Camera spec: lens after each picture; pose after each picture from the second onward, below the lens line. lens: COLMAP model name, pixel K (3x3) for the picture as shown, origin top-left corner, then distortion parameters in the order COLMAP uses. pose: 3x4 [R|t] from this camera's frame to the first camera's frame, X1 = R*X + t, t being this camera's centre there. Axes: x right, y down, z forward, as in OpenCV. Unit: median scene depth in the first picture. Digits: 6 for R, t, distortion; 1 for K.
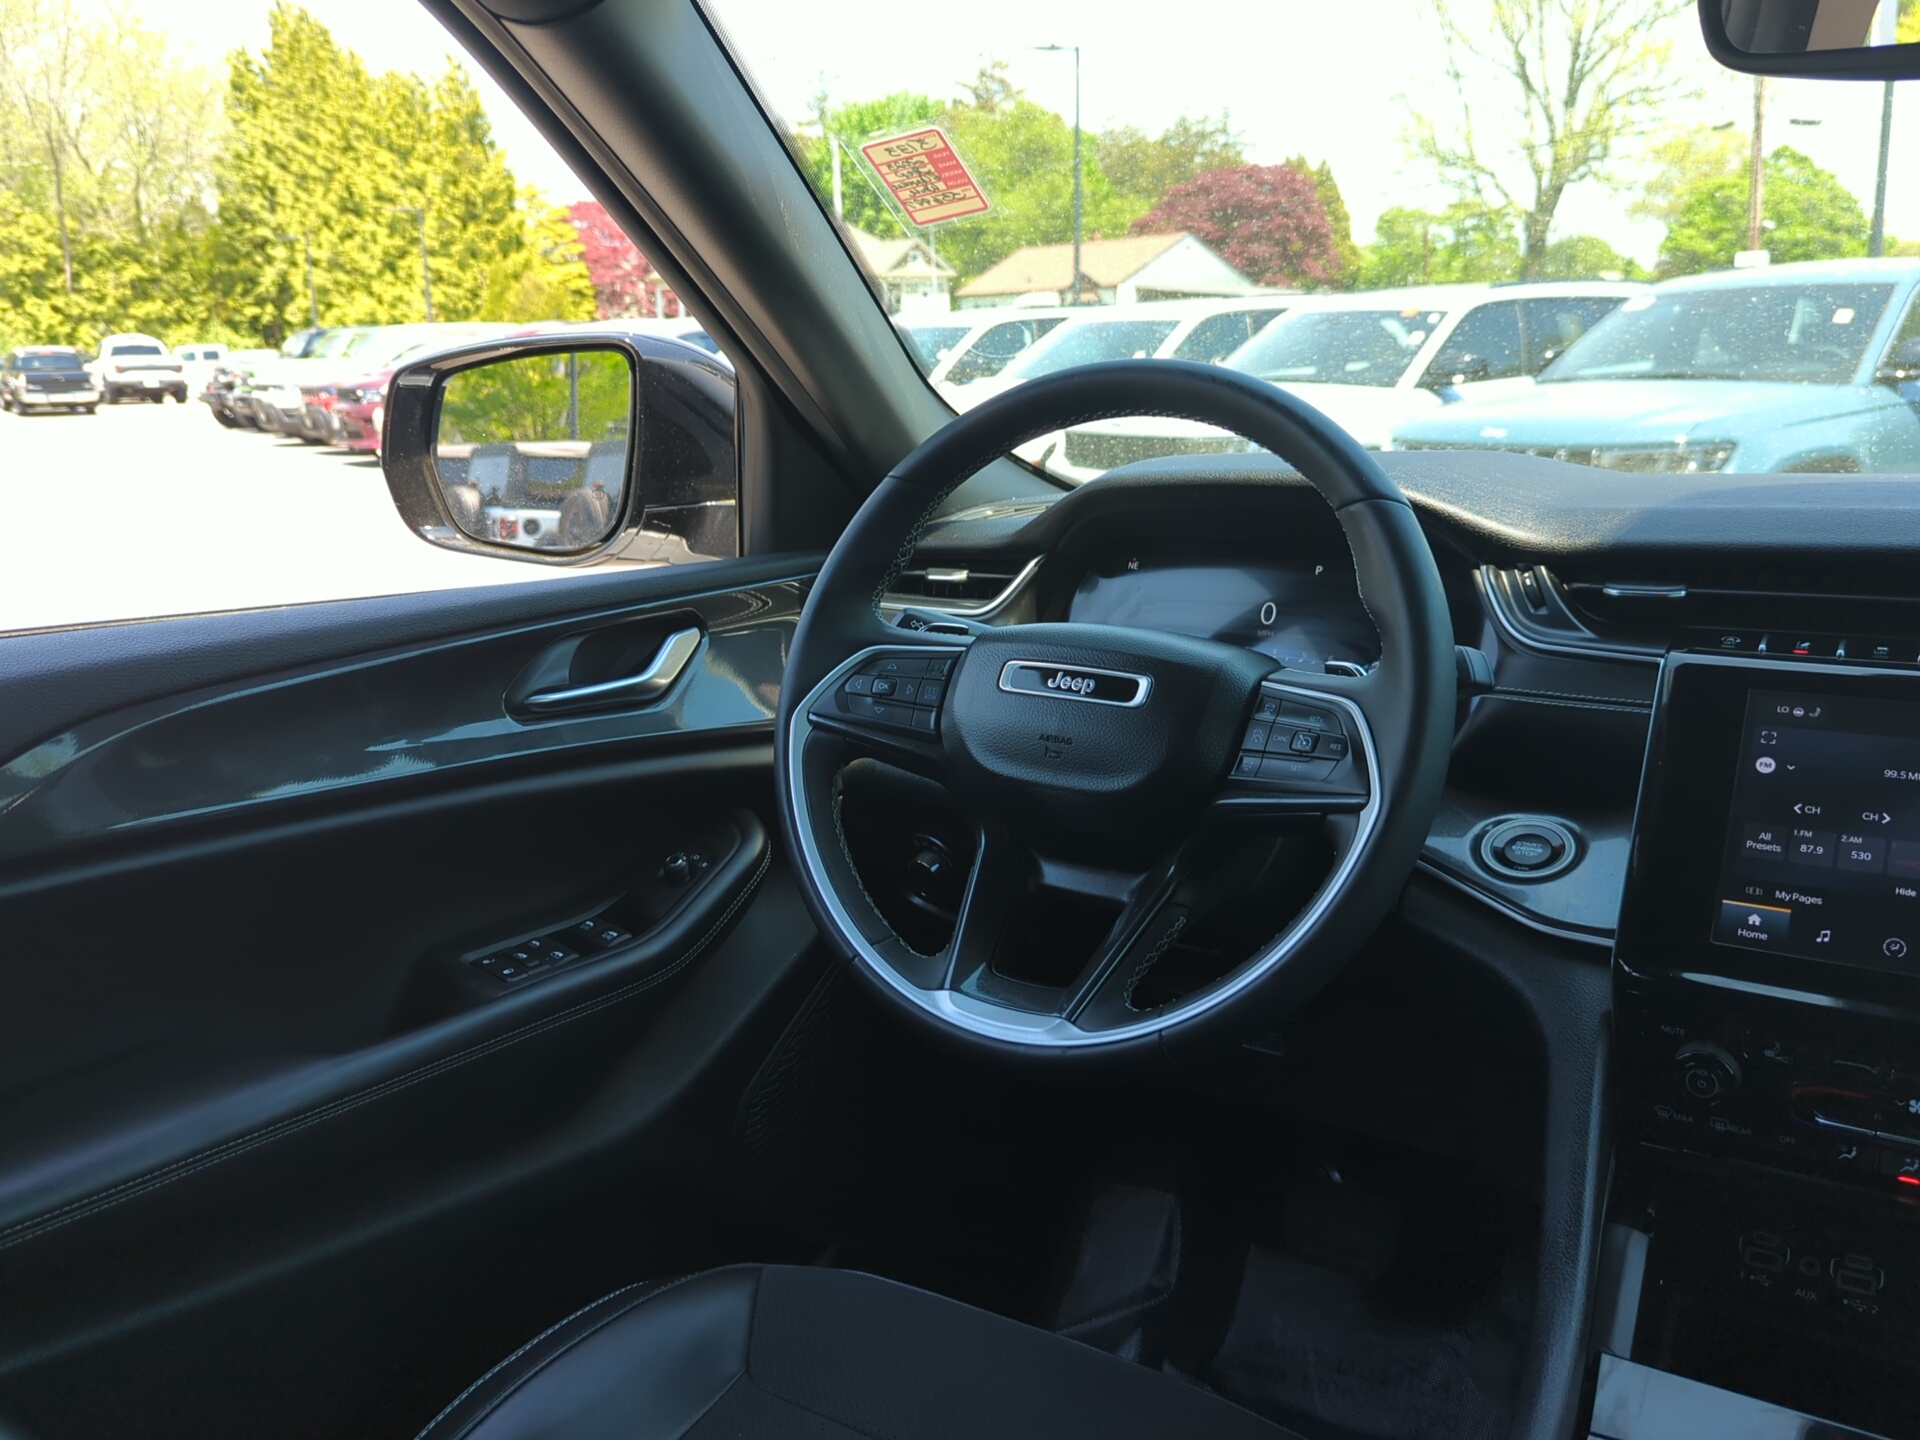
lens RADIAL K [[1564.1, 0, 981.6], [0, 1564.1, 690.5], [0, 0, 1]] dist [0.059747, -0.062759]
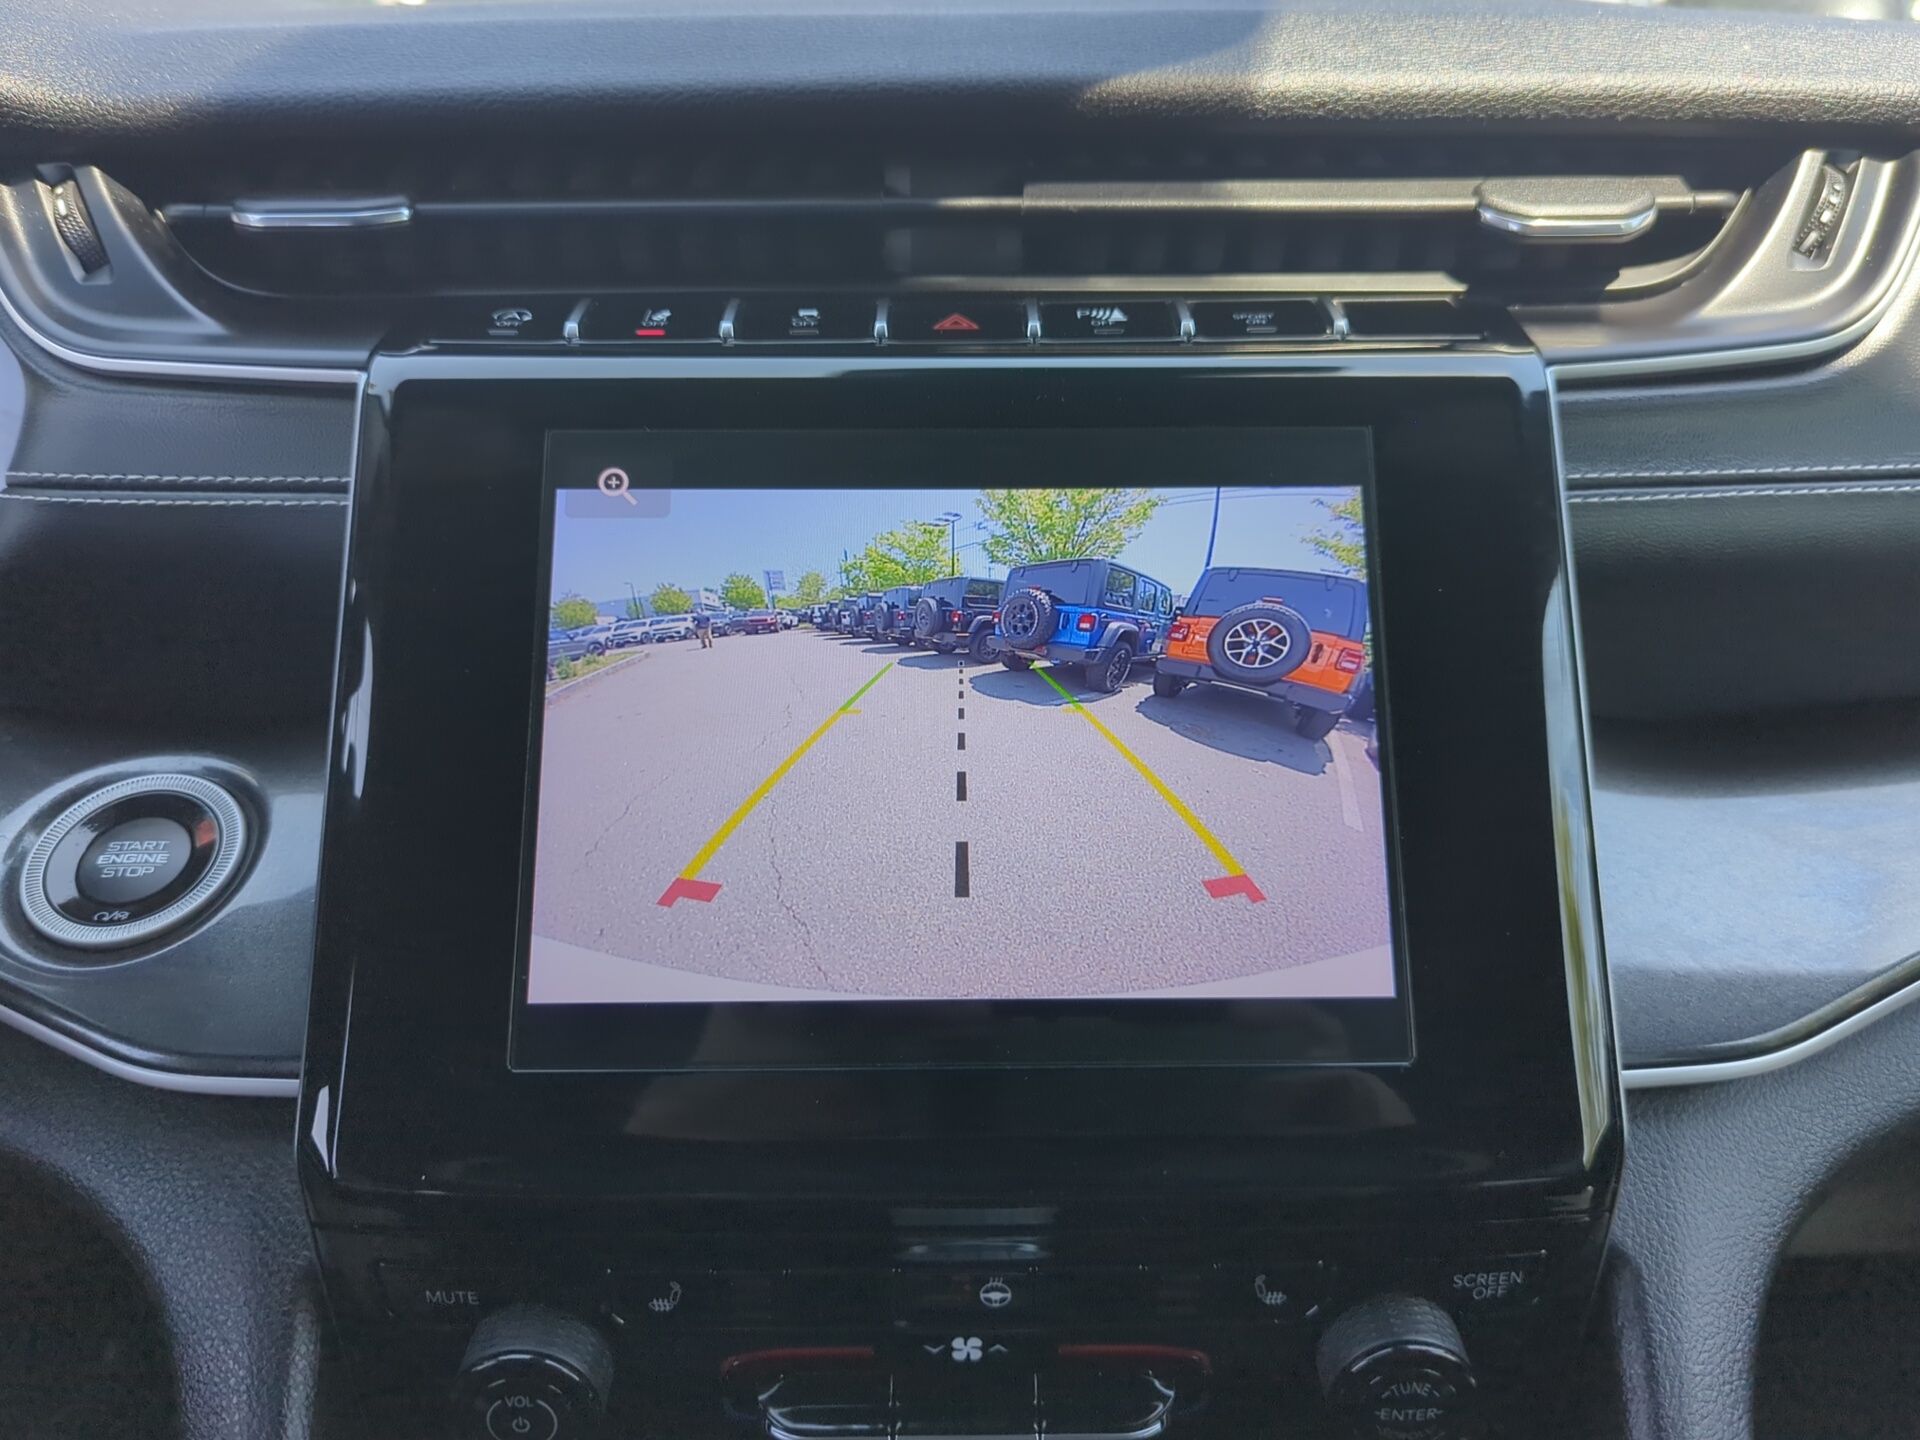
lens RADIAL K [[1591.0, 0, 987.2], [0, 1591.0, 683.9], [0, 0, 1]] dist [-0.003746, 0.003841]
pose [[0.837480, -0.185841, 0.513897, 0.327772], [0.092763, 0.975096, 0.201452, -0.009005], [-0.538537, -0.121042, 0.833863, 0.529852]]
